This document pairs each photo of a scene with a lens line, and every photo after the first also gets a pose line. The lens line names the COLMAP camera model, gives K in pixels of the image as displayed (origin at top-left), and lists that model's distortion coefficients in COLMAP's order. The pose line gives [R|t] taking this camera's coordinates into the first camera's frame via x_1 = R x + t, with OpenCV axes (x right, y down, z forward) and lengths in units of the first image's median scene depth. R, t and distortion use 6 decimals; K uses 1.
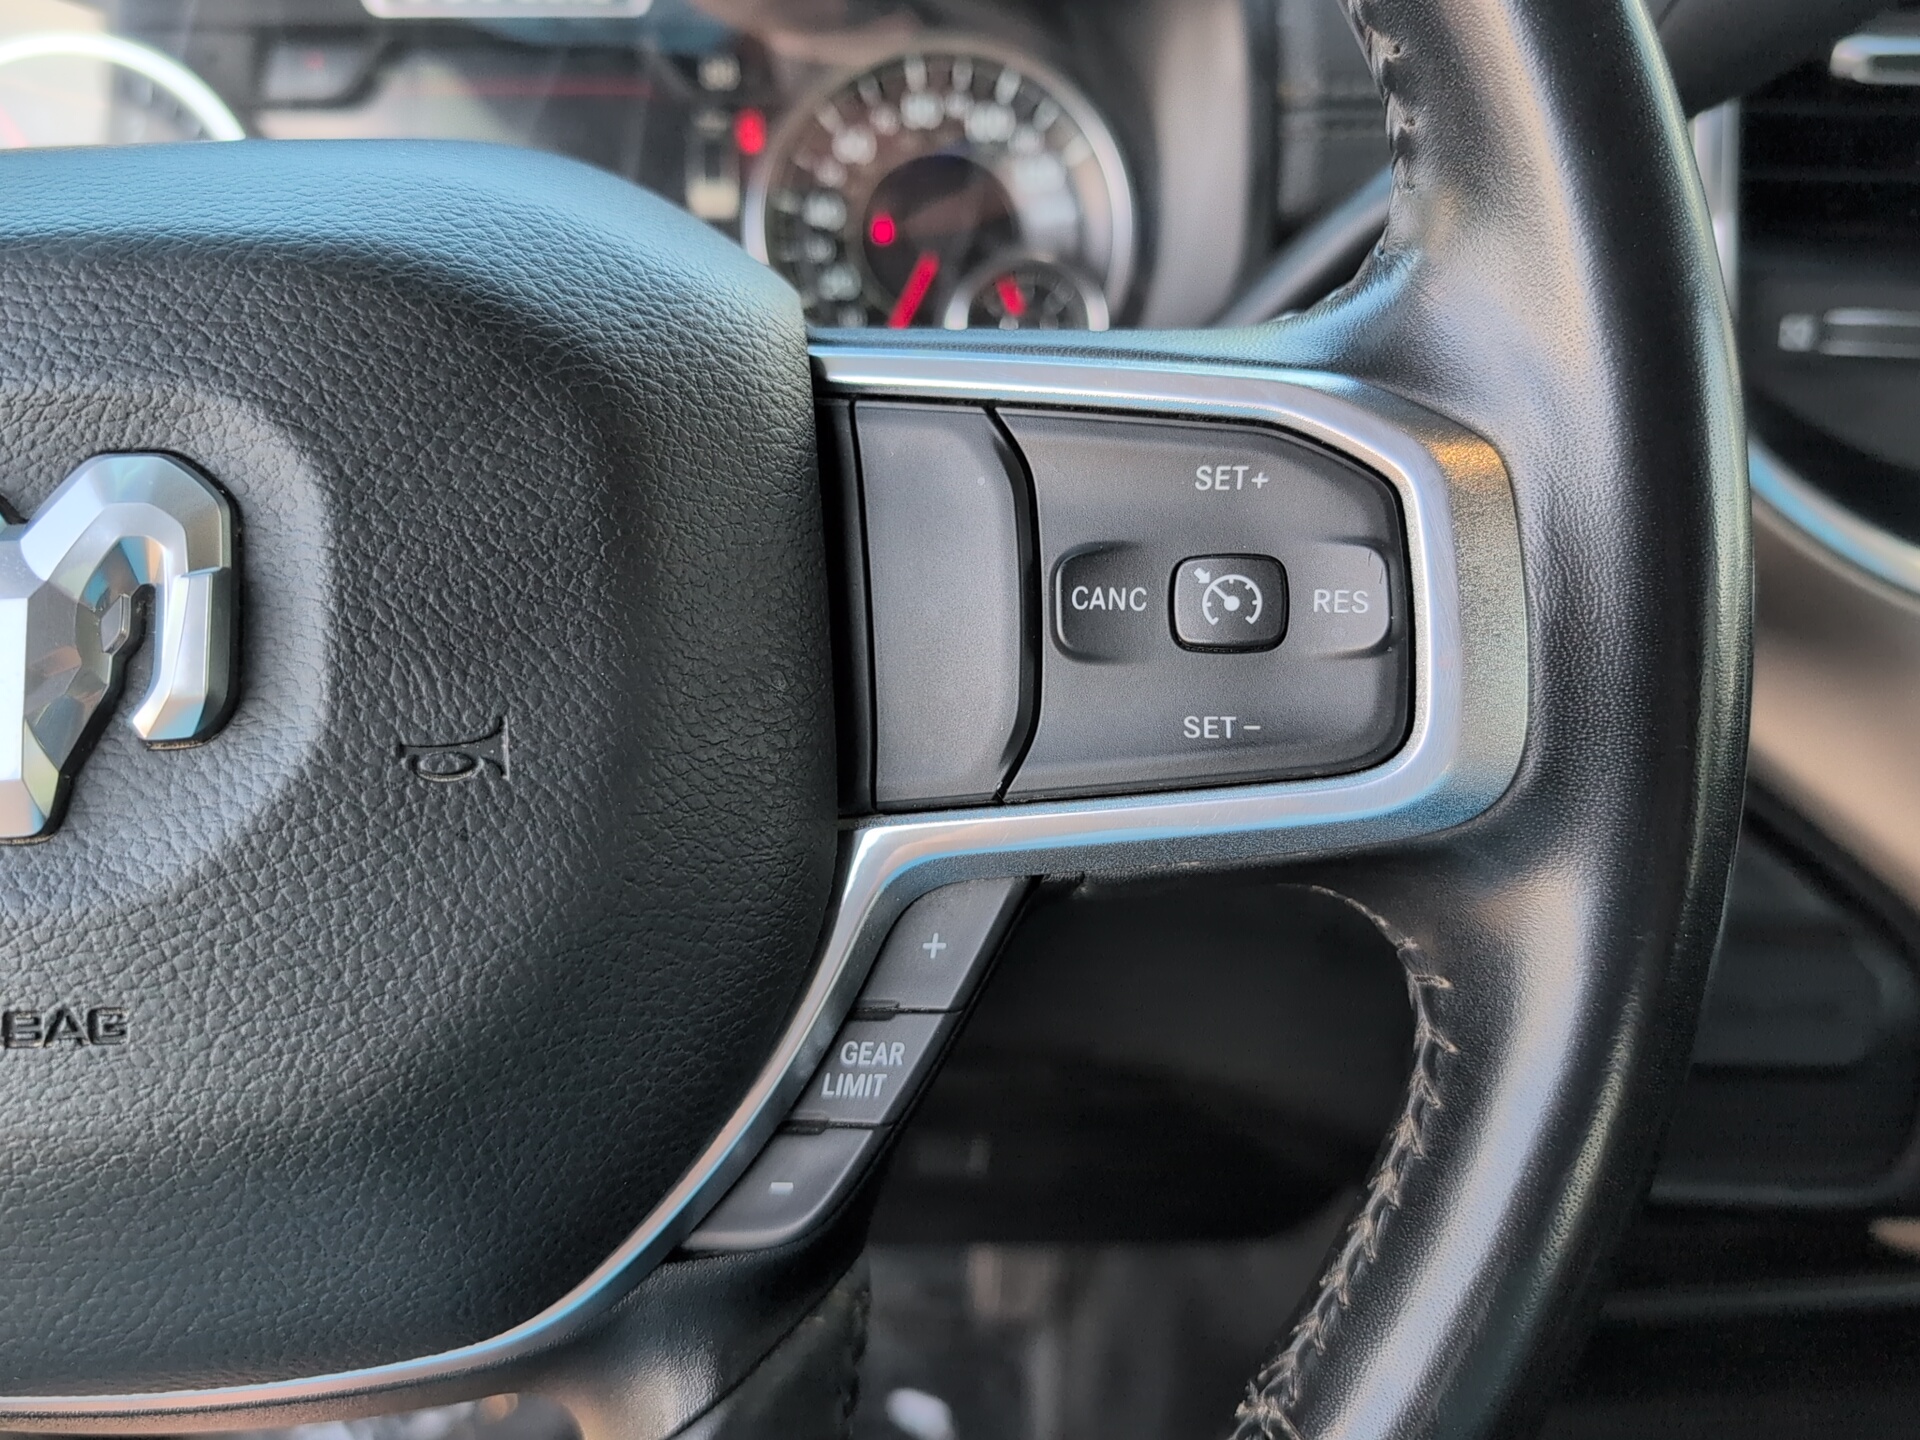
lens RADIAL K [[1512.8, 0, 960.0], [0, 1512.8, 720.0], [0, 0, 1]] dist [-0.002268, -0.041430]
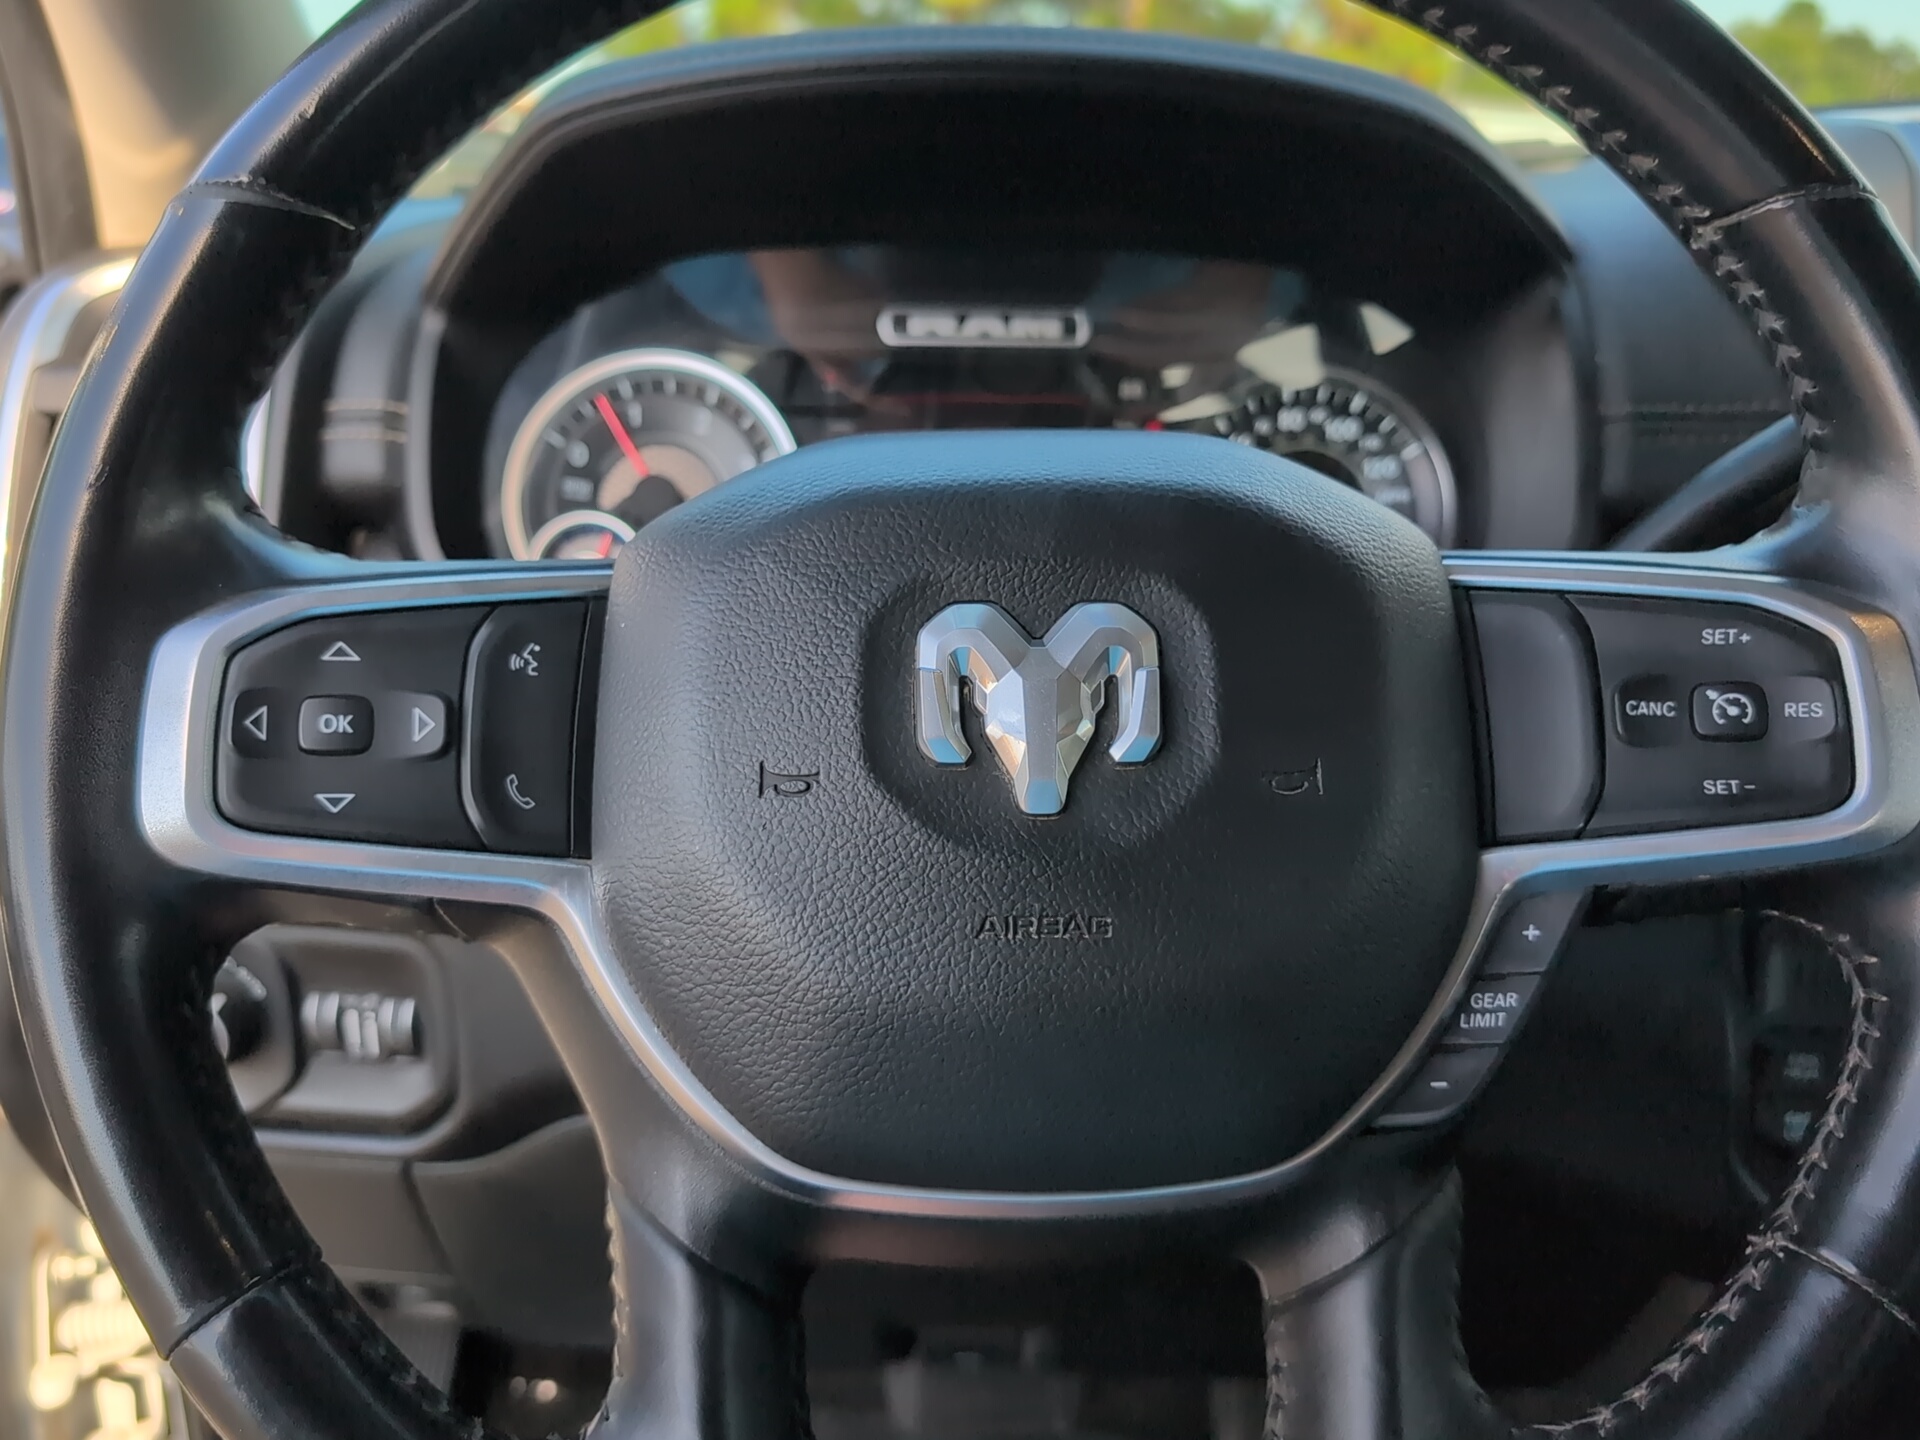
lens RADIAL K [[1512.8, 0, 960.0], [0, 1512.8, 720.0], [0, 0, 1]] dist [-0.002268, -0.041430]
pose [[0.997921, 0.023190, -0.060134, -0.542074], [-0.033848, 0.982568, -0.182797, 0.252471], [0.054846, 0.184453, 0.981310, -0.625892]]
